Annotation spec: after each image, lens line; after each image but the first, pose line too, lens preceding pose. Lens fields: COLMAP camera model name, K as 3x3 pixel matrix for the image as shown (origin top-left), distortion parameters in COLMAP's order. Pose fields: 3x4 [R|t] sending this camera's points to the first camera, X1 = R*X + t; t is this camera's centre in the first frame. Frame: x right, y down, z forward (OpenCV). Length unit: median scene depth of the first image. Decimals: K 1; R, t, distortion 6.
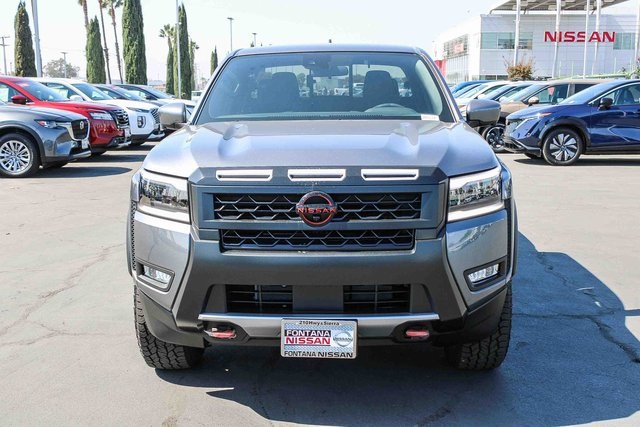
lens RADIAL K [[787.4, 0, 319.3], [0, 787.4, 214.2], [0, 0, 1]] dist [-0.023205, 0.000000]
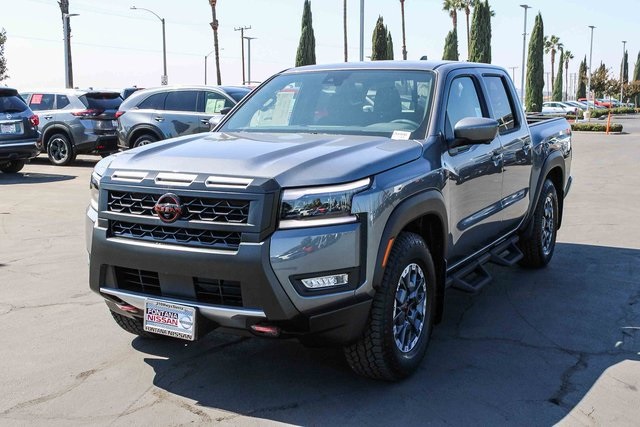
lens RADIAL K [[787.4, 0, 315.5], [0, 787.4, 211.8], [0, 0, 1]] dist [-0.023205, 0.000000]
pose [[0.899390, 0.072999, -0.431008, 0.683409], [-0.079899, 0.996801, 0.002100, -0.020525], [0.429783, 0.032548, 0.902346, 0.036641]]
